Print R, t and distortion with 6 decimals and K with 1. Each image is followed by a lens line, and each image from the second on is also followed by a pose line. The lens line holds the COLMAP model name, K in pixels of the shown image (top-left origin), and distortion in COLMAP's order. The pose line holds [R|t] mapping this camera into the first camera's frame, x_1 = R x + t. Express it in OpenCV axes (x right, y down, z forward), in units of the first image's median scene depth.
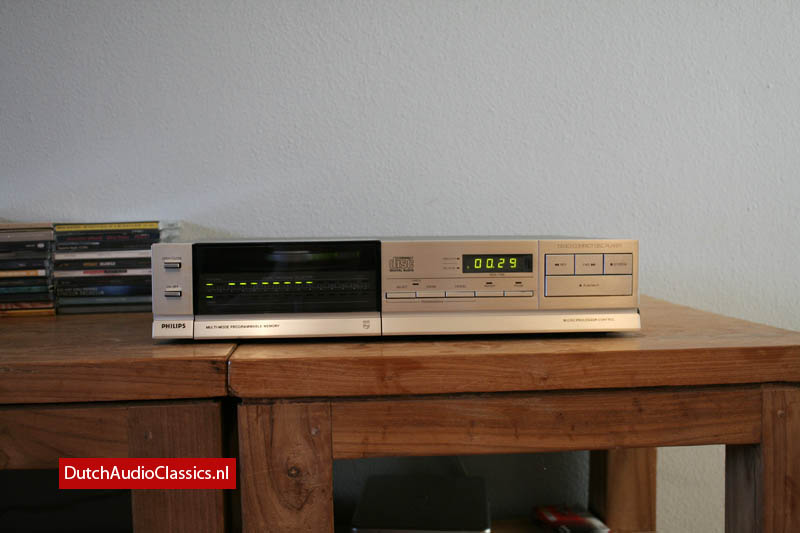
lens RADIAL K [[903.8, 0, 363.3], [0, 903.8, 261.2], [0, 0, 1]] dist [-0.084832, 0.000000]
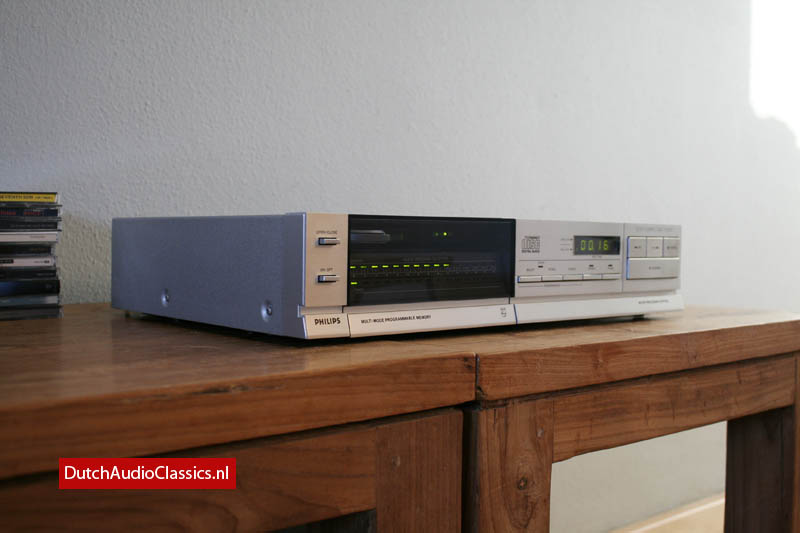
lens RADIAL K [[960.2, 0, 378.2], [0, 960.2, 258.9], [0, 0, 1]] dist [-0.089506, 0.000000]
pose [[0.800488, 0.004740, 0.599330, -0.661062], [0.008125, 0.999791, -0.018759, 0.034833], [-0.599294, 0.019886, 0.800282, 0.325071]]
